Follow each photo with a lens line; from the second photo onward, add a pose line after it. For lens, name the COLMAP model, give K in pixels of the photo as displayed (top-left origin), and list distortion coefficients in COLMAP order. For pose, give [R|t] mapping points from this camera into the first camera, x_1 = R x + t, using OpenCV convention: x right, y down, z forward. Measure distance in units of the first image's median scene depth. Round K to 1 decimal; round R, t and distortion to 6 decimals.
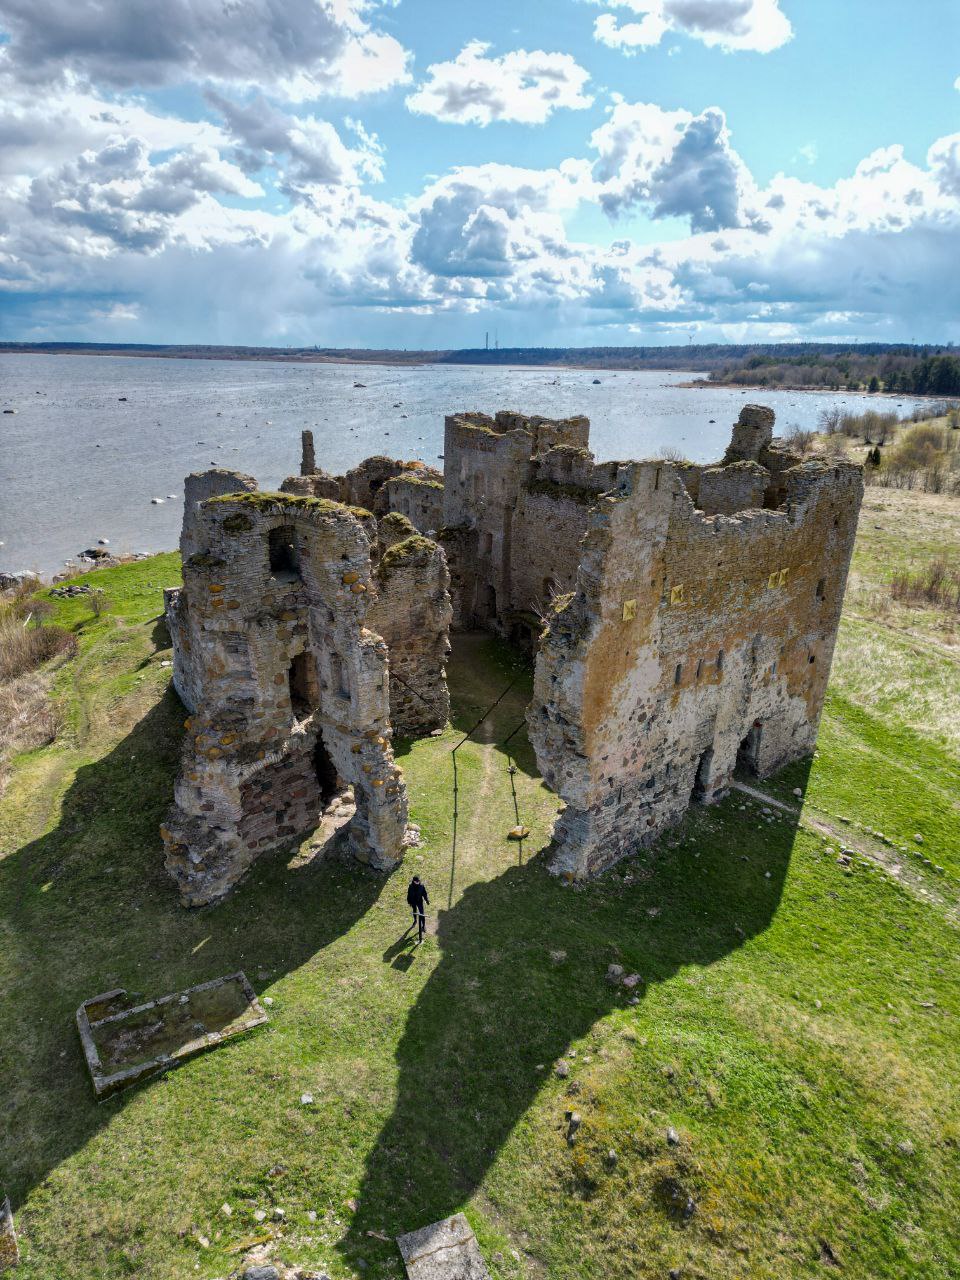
lens RADIAL K [[852.2, 0, 480.0], [0, 852.2, 640.0], [0, 0, 1]] dist [0.003173, -0.000792]
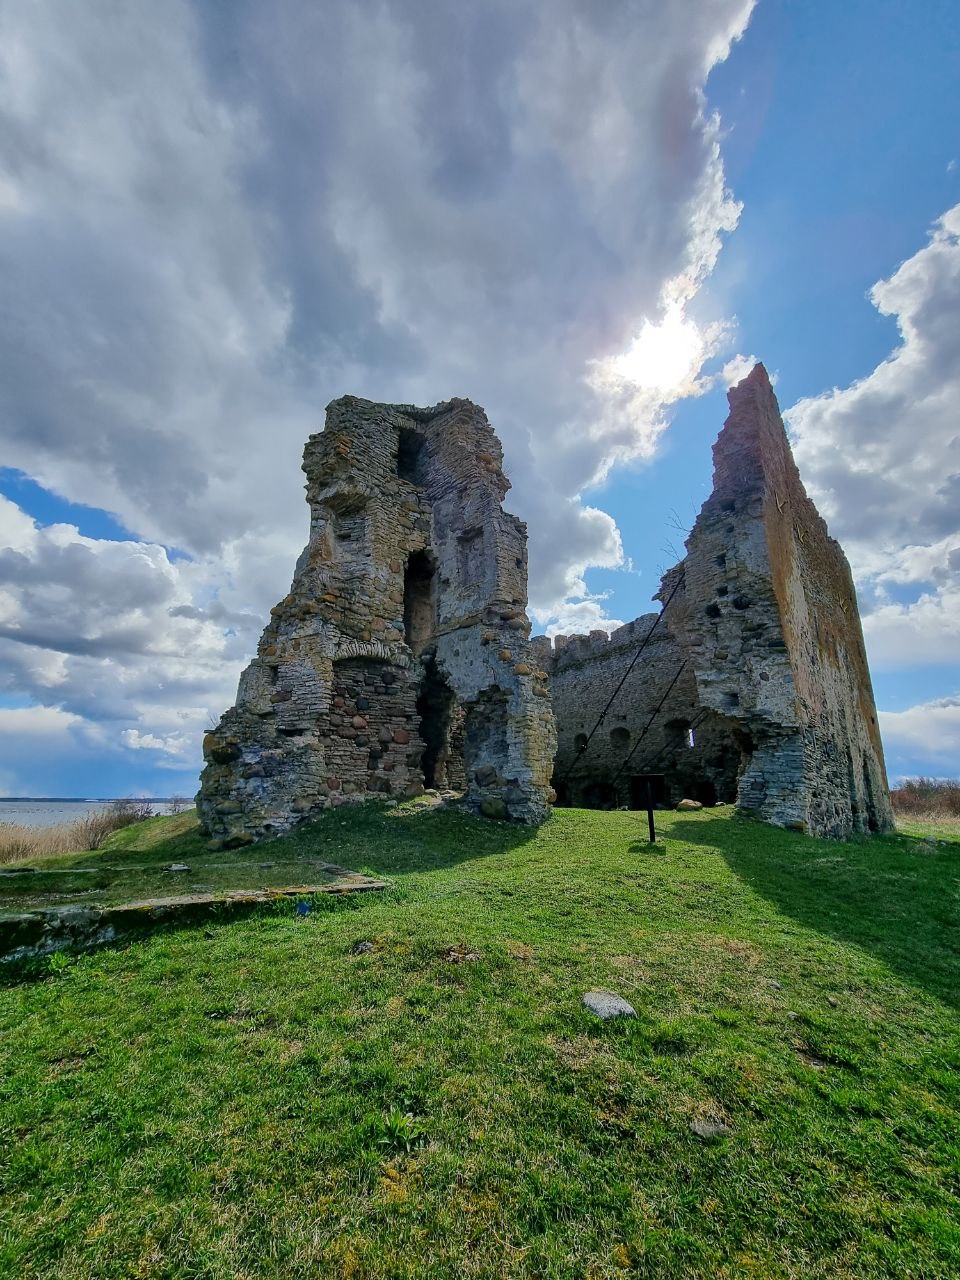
lens RADIAL K [[531.8, 0, 473.2], [0, 531.8, 616.5], [0, 0, 1]] dist [-0.001890, -0.000150]
pose [[0.999152, 0.003512, 0.041036, -0.156531], [0.020507, 0.821647, -0.569627, 0.336701], [-0.035717, 0.569985, 0.820878, 0.517387]]
